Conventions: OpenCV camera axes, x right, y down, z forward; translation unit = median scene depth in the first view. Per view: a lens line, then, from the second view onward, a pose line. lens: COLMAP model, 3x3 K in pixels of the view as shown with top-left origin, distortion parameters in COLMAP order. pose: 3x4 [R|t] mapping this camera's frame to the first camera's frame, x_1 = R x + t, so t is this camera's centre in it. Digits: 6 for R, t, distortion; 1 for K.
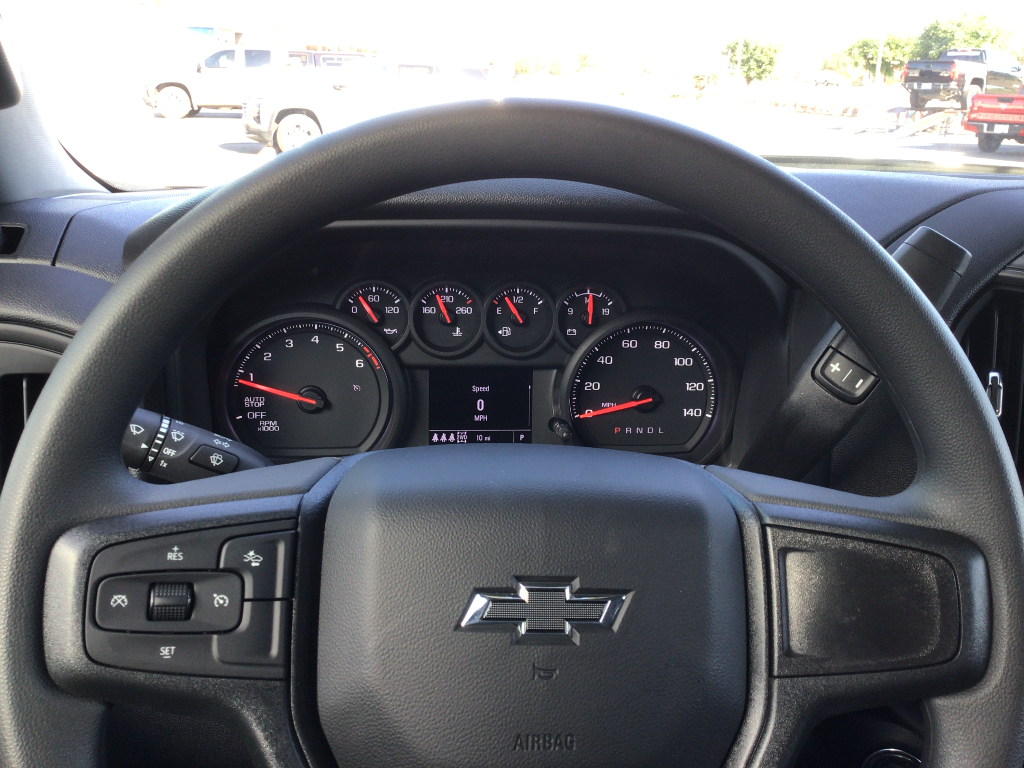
lens RADIAL K [[913.5, 0, 506.4], [0, 913.5, 384.7], [0, 0, 1]] dist [0.063877, -0.091957]
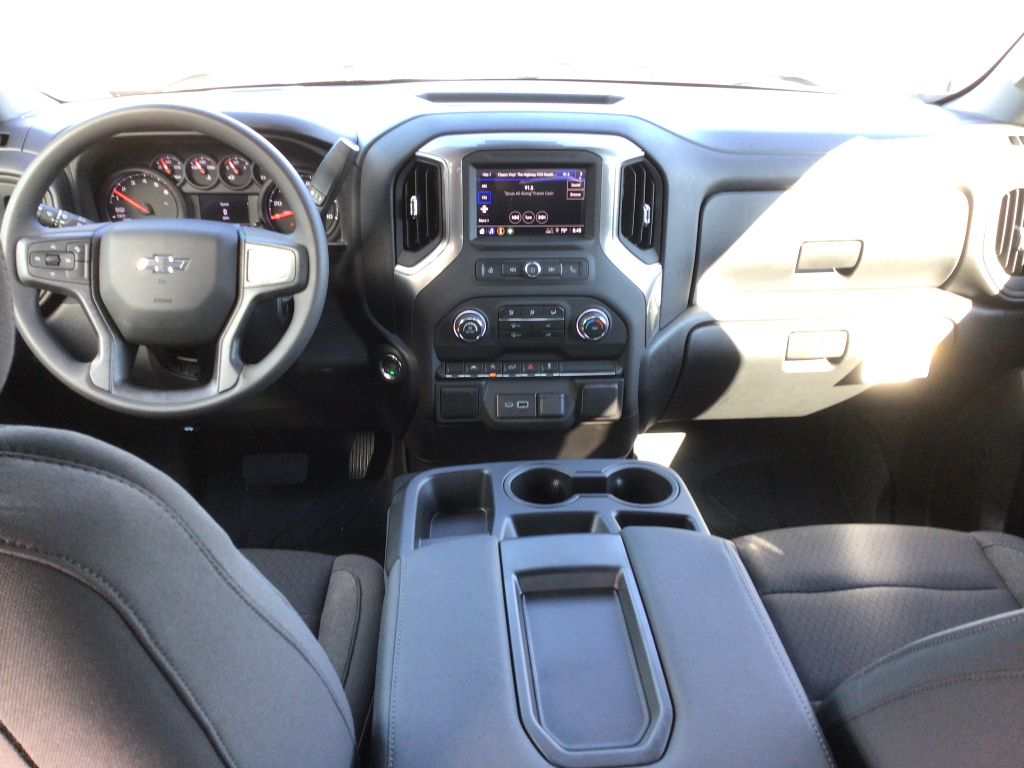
lens RADIAL K [[913.5, 0, 512.4], [0, 913.5, 381.4], [0, 0, 1]] dist [0.063877, -0.091957]
pose [[0.999317, 0.004481, -0.036674, 0.767491], [0.001765, 0.985694, 0.168536, 0.054147], [0.036905, -0.168486, 0.985013, -1.249724]]
